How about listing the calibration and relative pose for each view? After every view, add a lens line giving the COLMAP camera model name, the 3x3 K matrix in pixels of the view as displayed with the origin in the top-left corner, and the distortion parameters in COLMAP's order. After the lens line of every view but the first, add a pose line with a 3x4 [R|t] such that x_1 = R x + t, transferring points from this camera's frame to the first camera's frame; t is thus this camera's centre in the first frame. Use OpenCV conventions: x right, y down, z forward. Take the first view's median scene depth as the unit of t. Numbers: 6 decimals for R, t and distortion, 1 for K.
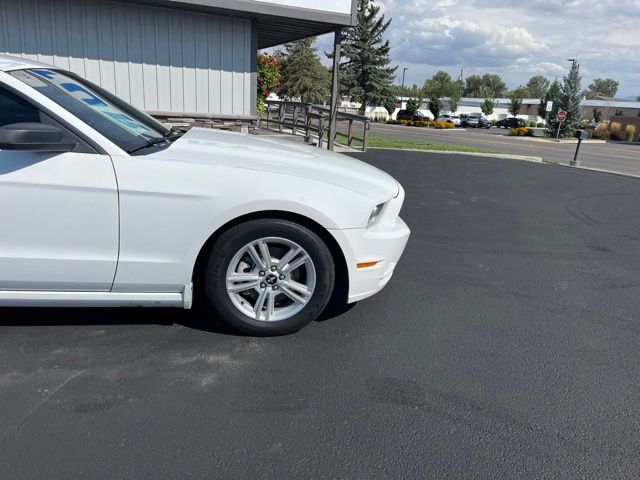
lens RADIAL K [[480.6, 0, 320.0], [0, 480.6, 240.0], [0, 0, 1]] dist [0.036530, -0.005649]
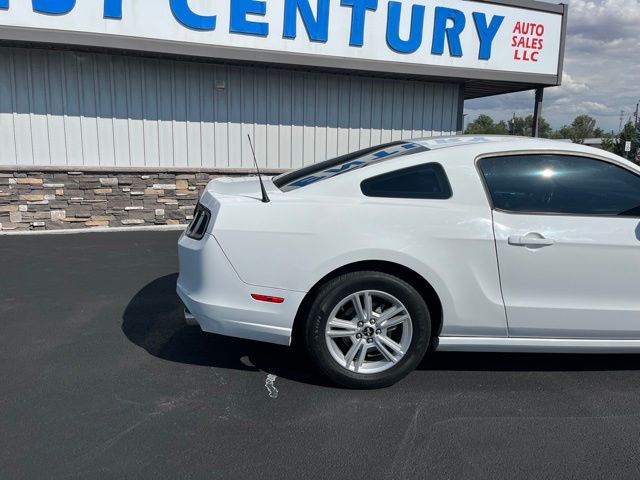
lens RADIAL K [[480.6, 0, 319.6], [0, 480.6, 234.5], [0, 0, 1]] dist [0.058418, -0.077380]
pose [[0.996164, -0.022504, -0.084562, -0.099264], [0.013539, 0.994365, -0.105140, -0.002644], [0.086451, 0.103592, 0.990856, -0.018634]]
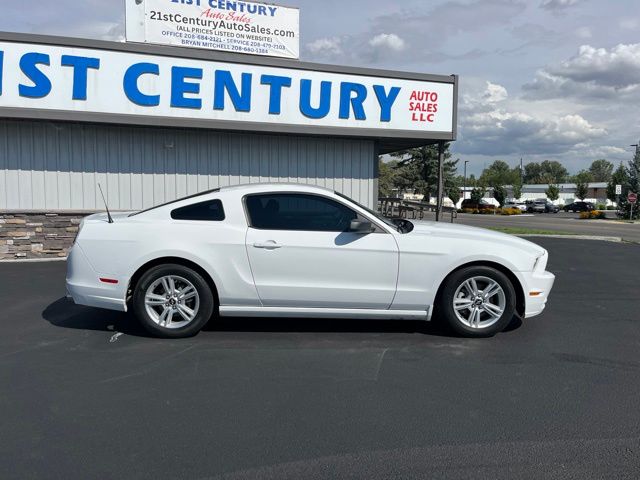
lens RADIAL K [[480.6, 0, 319.6], [0, 480.6, 234.5], [0, 0, 1]] dist [0.058418, -0.077380]
pose [[0.991785, -0.039130, -0.121785, -0.037359], [0.014096, 0.979697, -0.199987, 0.015358], [0.127138, 0.196628, 0.972200, -0.066451]]
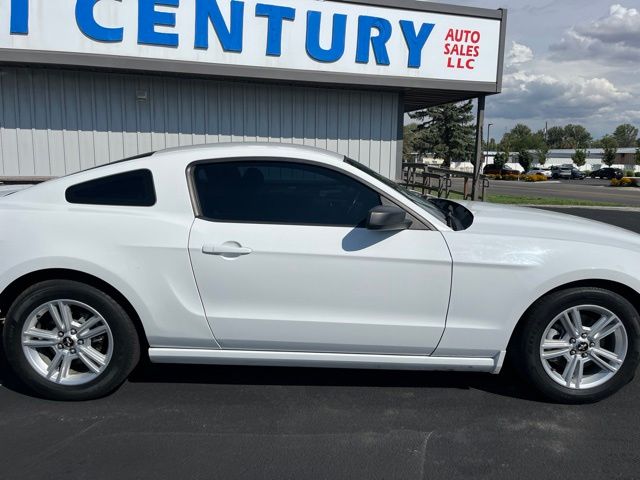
lens RADIAL K [[481.0, 0, 329.3], [0, 481.0, 233.4], [0, 0, 1]] dist [0.062427, -0.084043]
pose [[0.990246, -0.020274, -0.137850, -0.040978], [0.002299, 0.991600, -0.129320, -0.002008], [0.139314, 0.127741, 0.981974, -0.009814]]
